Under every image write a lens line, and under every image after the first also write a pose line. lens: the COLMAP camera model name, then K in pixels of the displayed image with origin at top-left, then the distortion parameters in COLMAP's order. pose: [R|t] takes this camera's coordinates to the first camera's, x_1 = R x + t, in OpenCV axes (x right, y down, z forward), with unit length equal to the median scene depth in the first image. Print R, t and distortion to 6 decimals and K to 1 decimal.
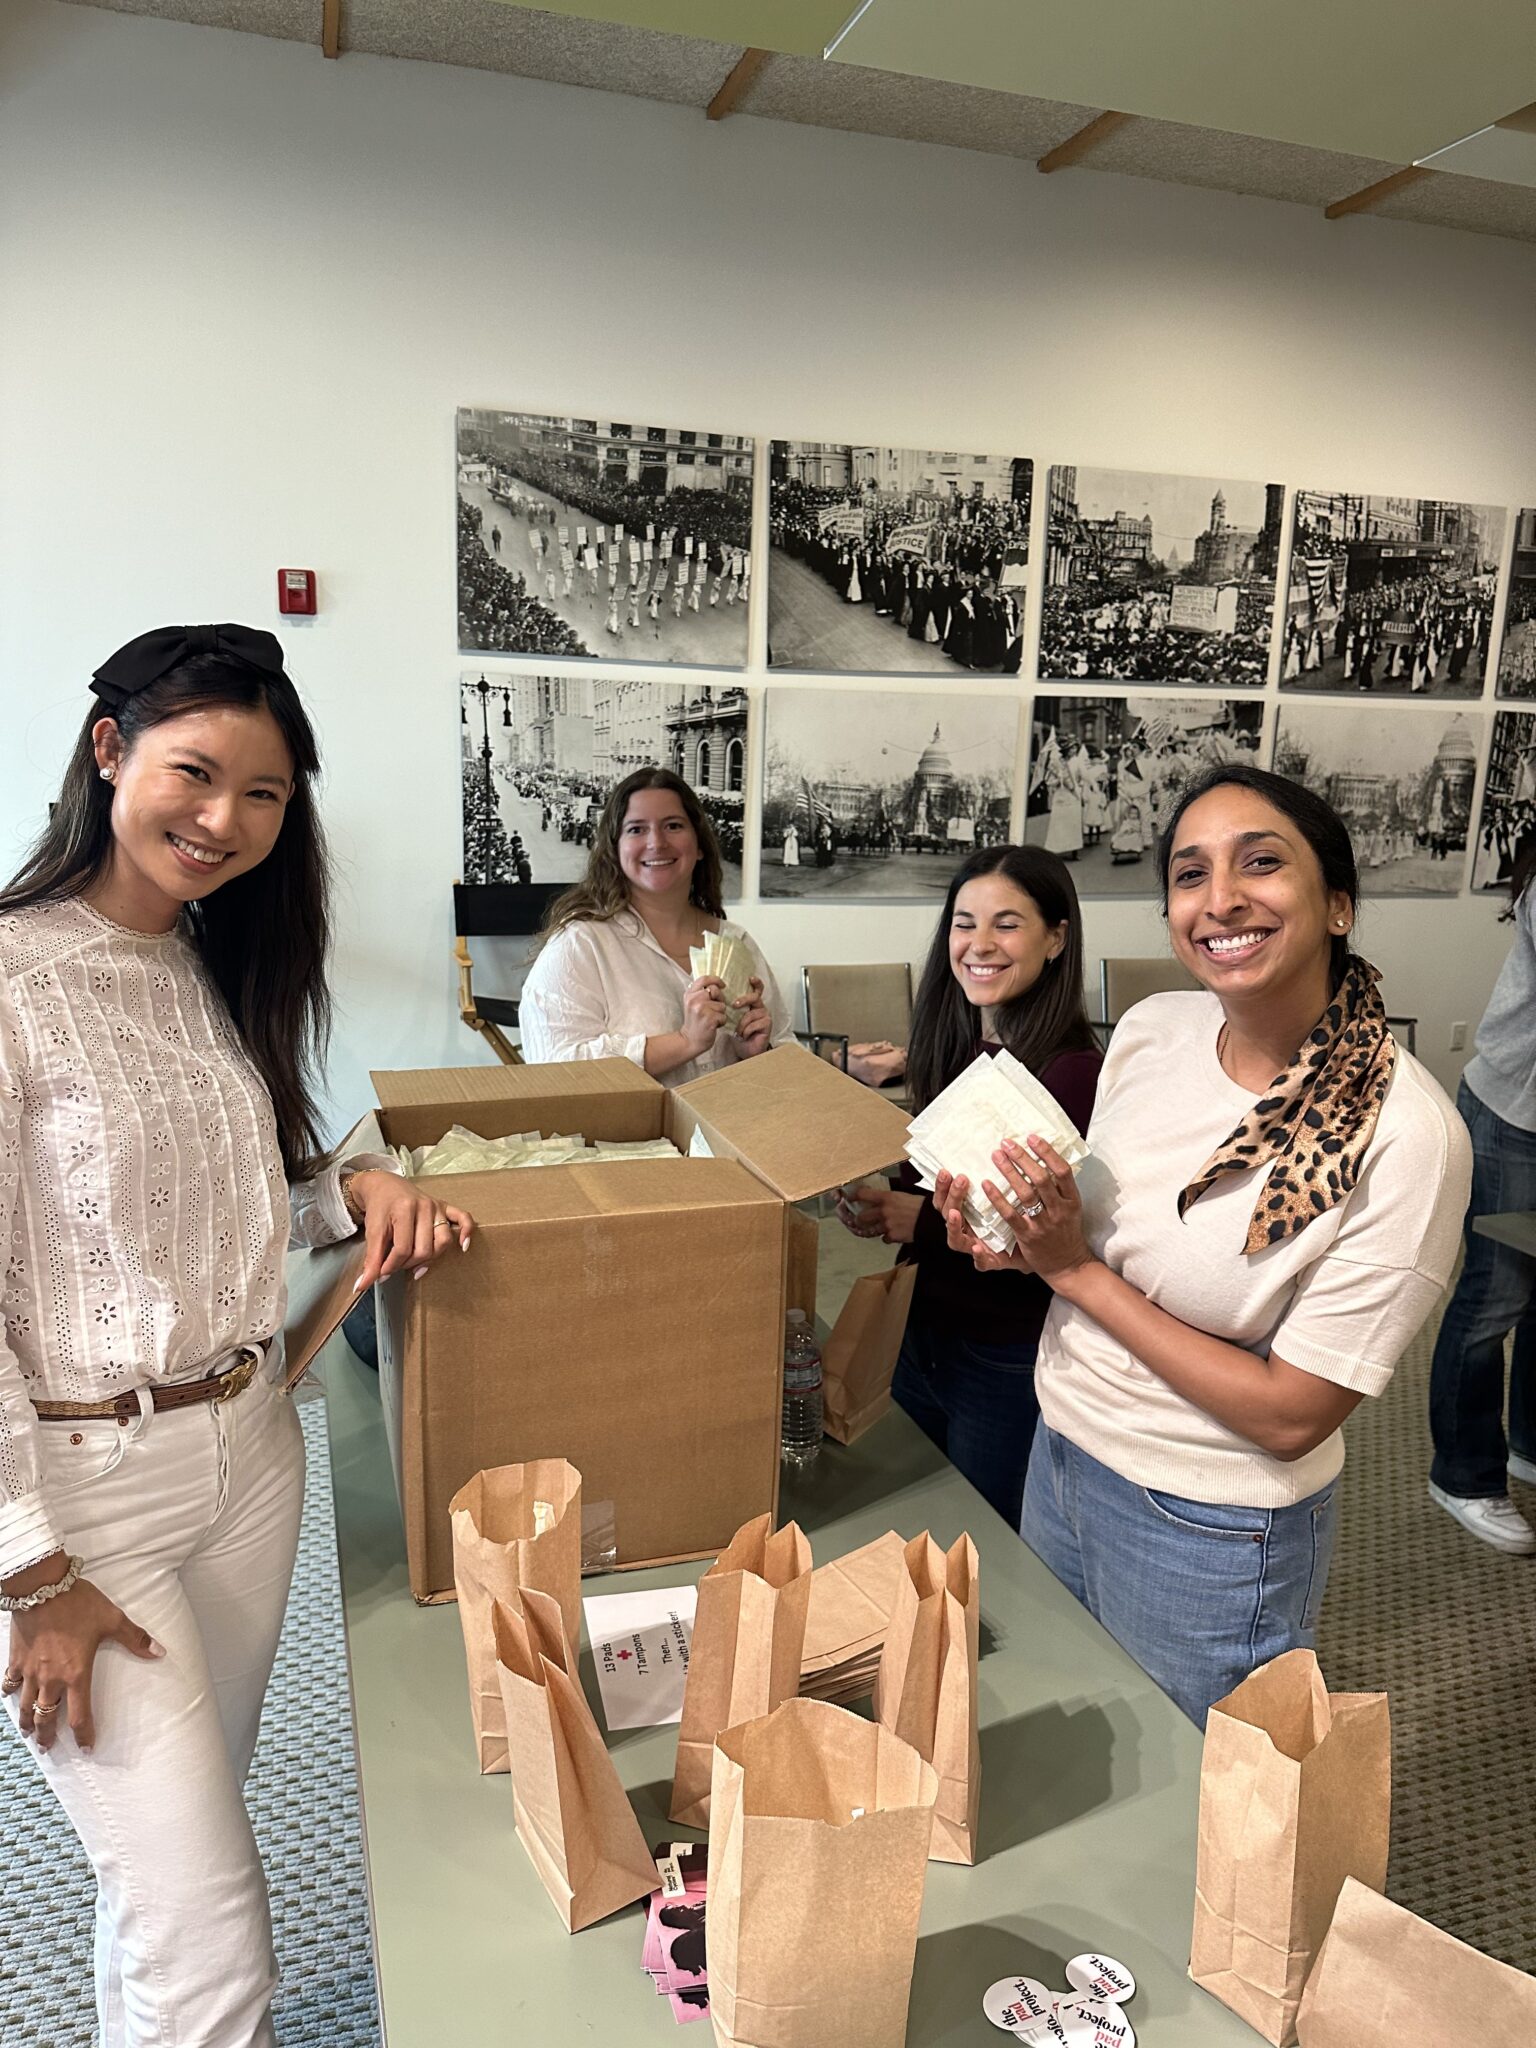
lens RADIAL K [[1428.8, 0, 767.4], [0, 1428.8, 1040.4], [0, 0, 1]] dist [0.011892, -0.015269]
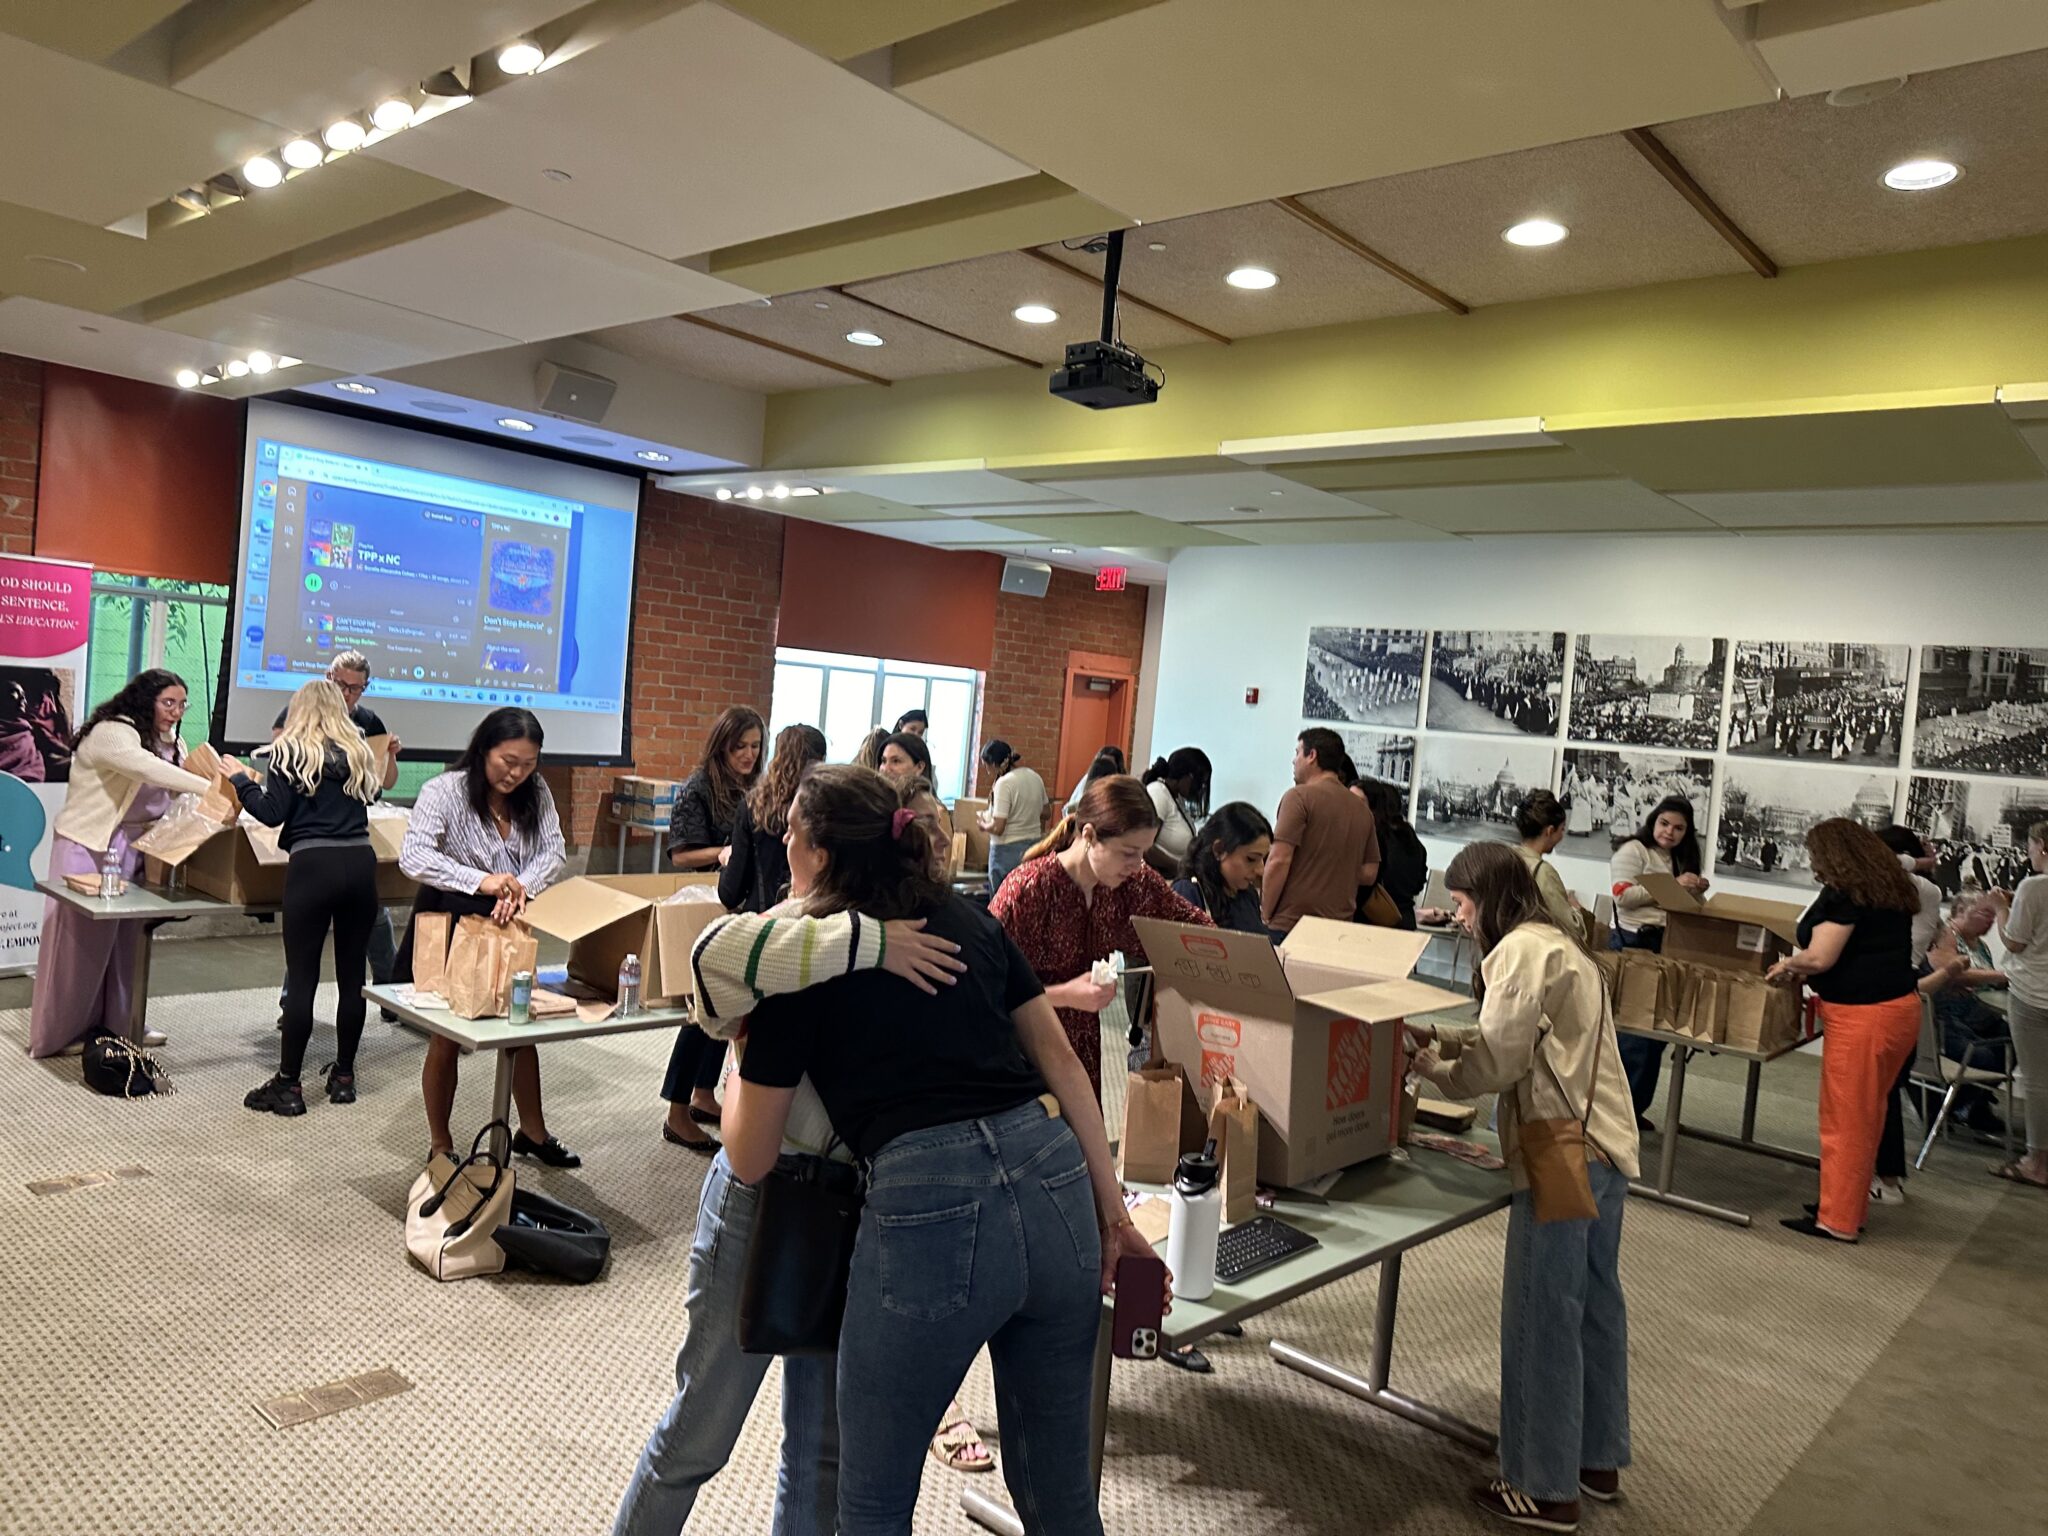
lens RADIAL K [[1428.8, 0, 1027.4], [0, 1428.8, 765.2], [0, 0, 1]] dist [0.011892, -0.015269]
pose [[0.500390, 0.061519, -0.863612, 1.475535], [-0.234470, 0.969828, -0.066770, 0.077559], [0.833447, 0.235902, 0.499716, -0.548887]]
